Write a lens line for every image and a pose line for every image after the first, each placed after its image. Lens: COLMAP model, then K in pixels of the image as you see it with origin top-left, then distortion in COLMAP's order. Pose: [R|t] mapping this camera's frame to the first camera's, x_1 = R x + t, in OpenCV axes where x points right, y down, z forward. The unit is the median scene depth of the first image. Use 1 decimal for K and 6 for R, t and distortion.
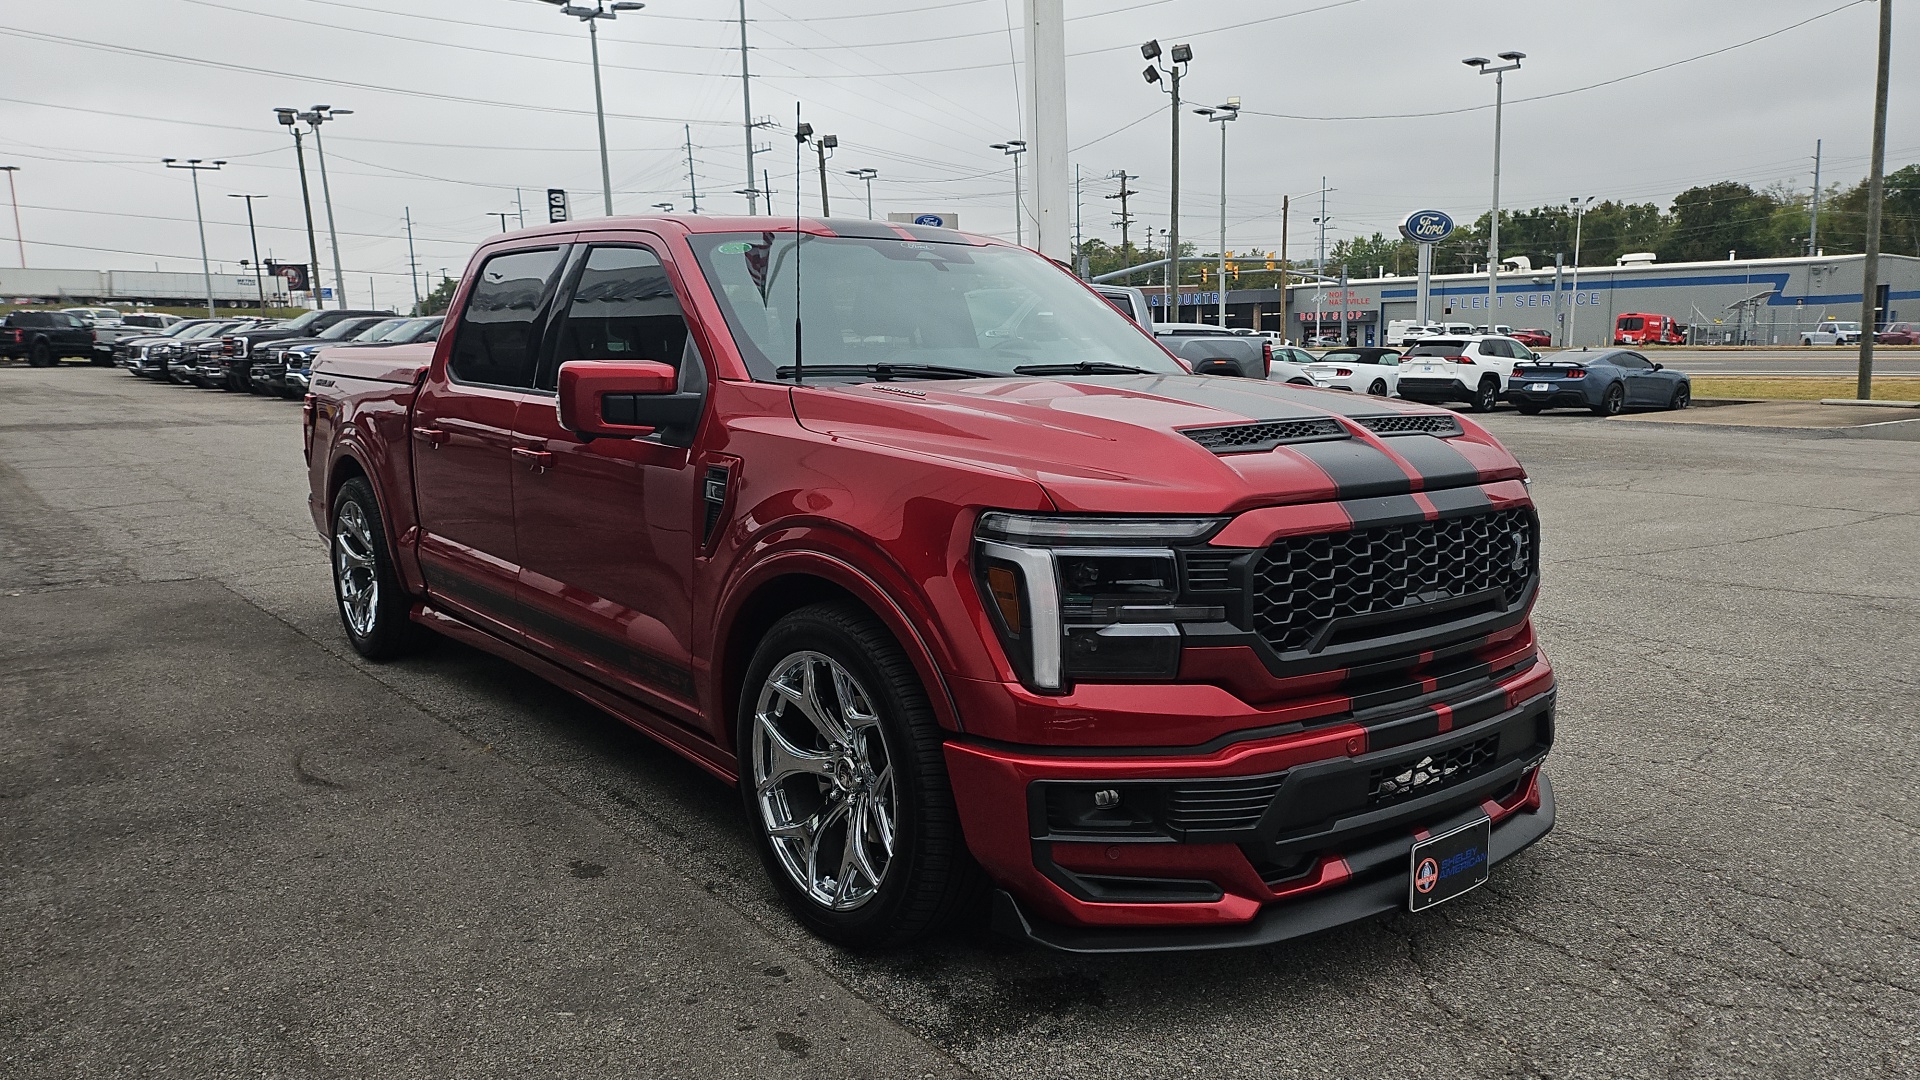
lens RADIAL K [[1351.2, 0, 960.0], [0, 1351.2, 540.0], [0, 0, 1]] dist [0.095327, -0.079984]
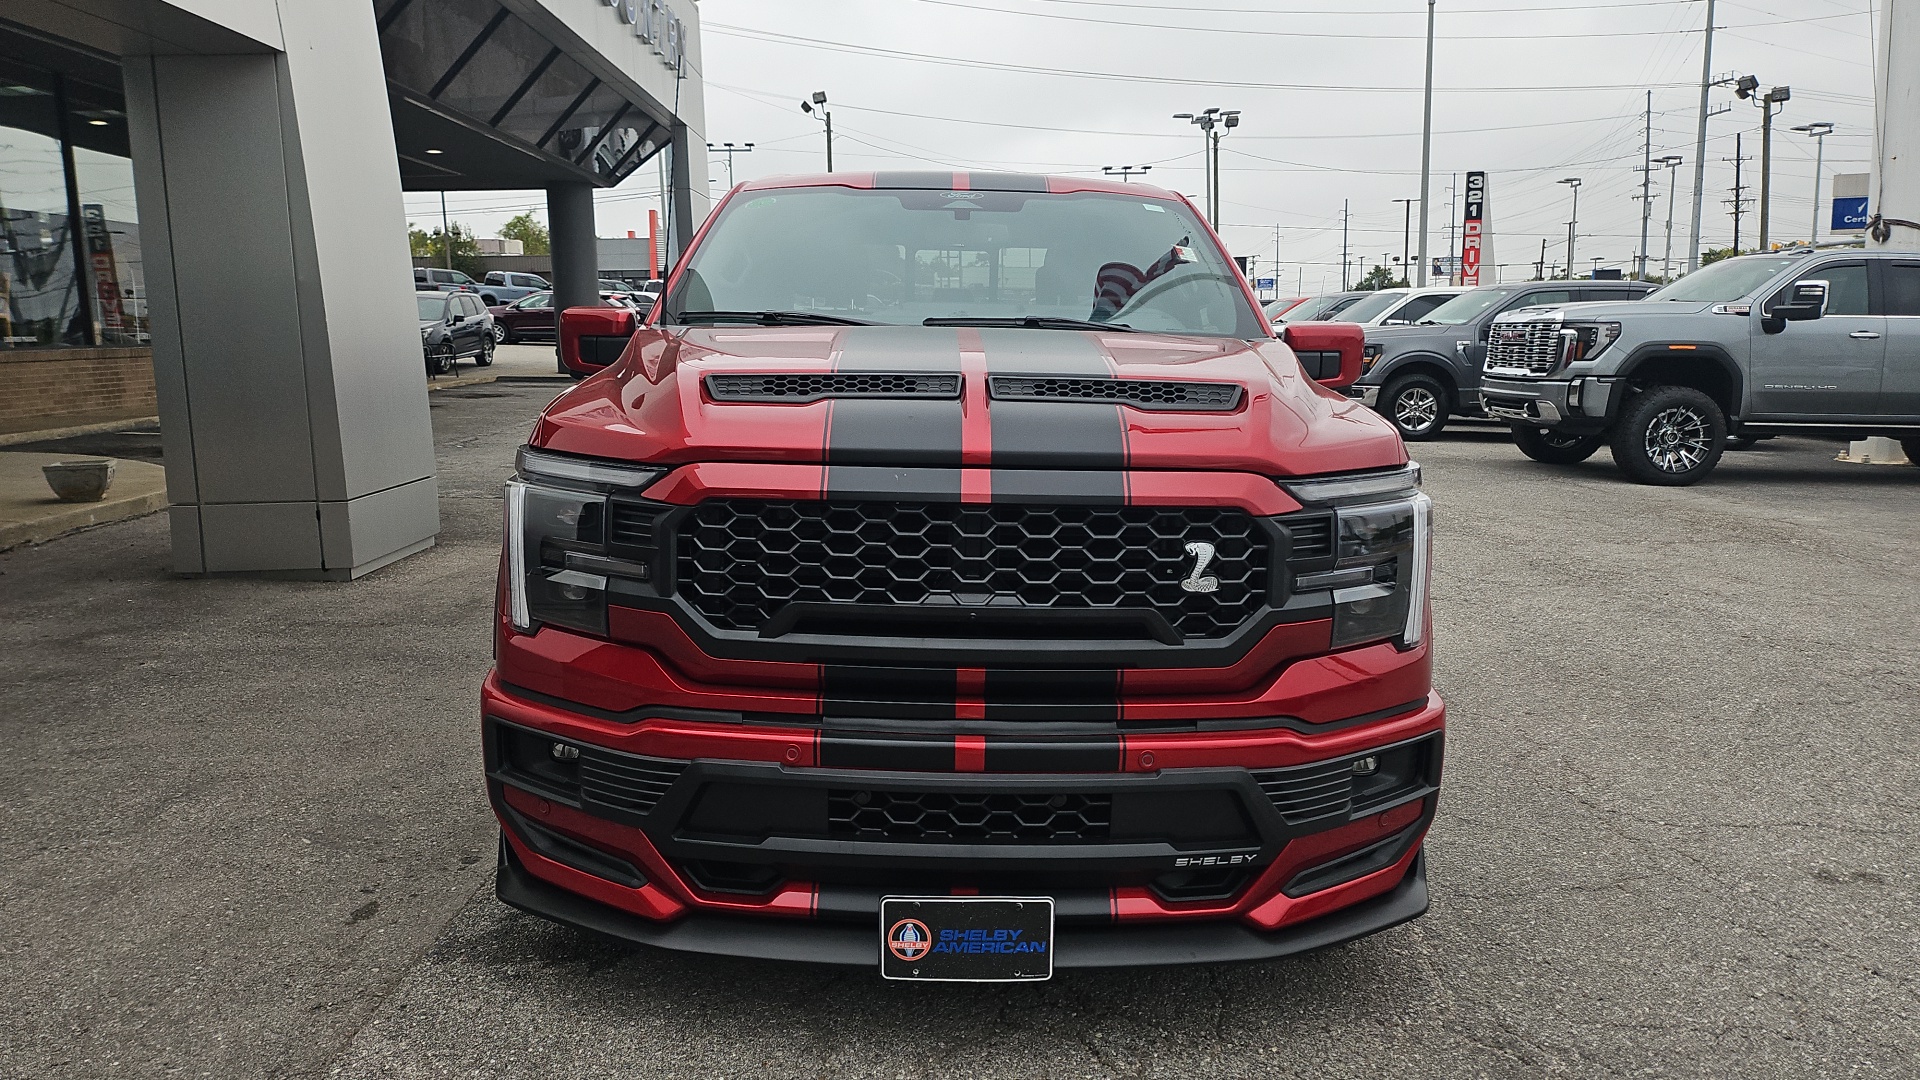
lens RADIAL K [[1383.2, 0, 994.9], [0, 1383.2, 507.7], [0, 0, 1]] dist [0.068821, -0.095350]
pose [[0.782526, 0.095318, -0.615278, 0.839334], [-0.106994, 0.994098, 0.017927, -0.027607], [0.613356, 0.051803, 0.788106, 0.363293]]
